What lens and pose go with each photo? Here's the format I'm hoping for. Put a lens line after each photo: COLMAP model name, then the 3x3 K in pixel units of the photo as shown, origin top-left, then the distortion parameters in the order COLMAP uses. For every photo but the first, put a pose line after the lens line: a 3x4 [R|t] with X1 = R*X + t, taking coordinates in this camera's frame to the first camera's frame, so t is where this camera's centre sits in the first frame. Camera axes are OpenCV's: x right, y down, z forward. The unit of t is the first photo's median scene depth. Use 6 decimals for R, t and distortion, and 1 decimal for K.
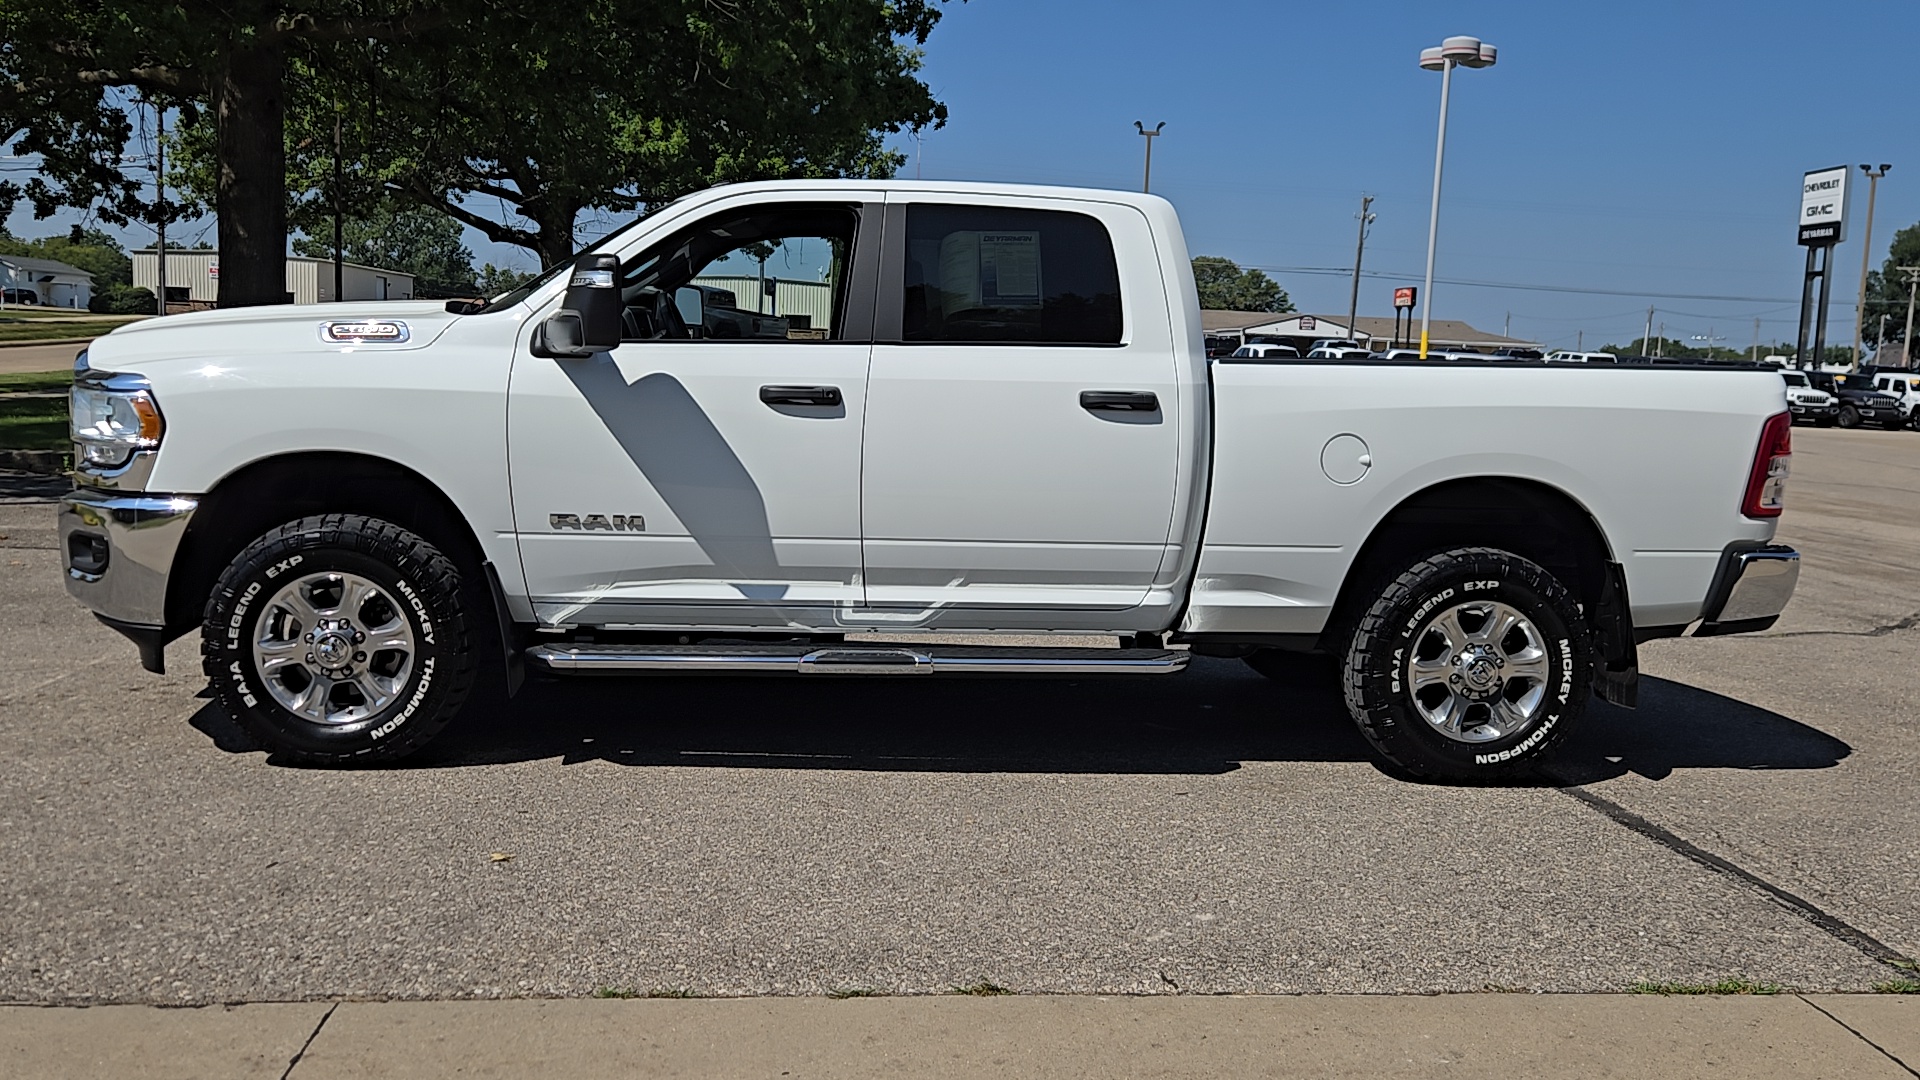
lens RADIAL K [[1593.2, 0, 948.1], [0, 1593.2, 533.9], [0, 0, 1]] dist [0.010010, -0.006926]
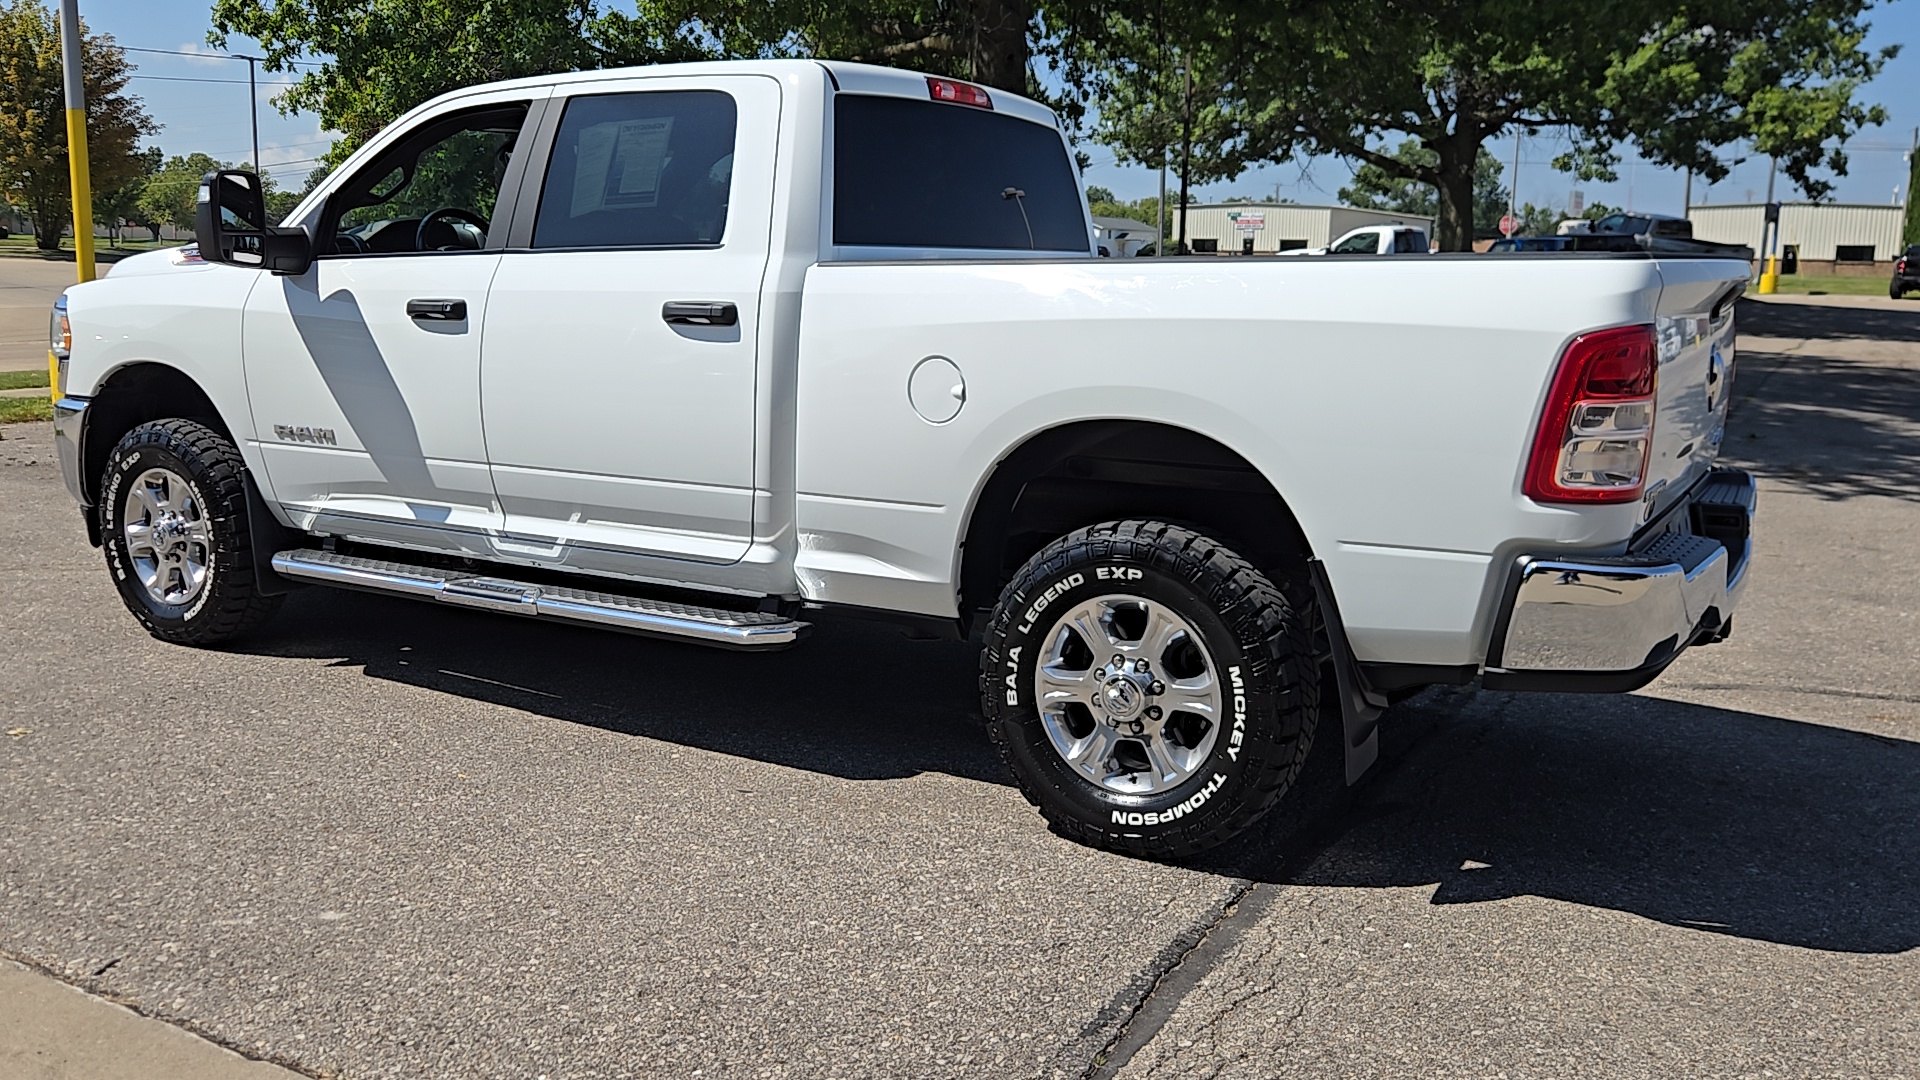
lens RADIAL K [[1593.2, 0, 951.8], [0, 1593.2, 532.0], [0, 0, 1]] dist [0.010010, -0.006926]
pose [[0.804340, 0.073803, -0.589568, 0.711256], [-0.054188, 0.997232, 0.050907, -0.018844], [0.591694, -0.008999, 0.806113, 0.401260]]
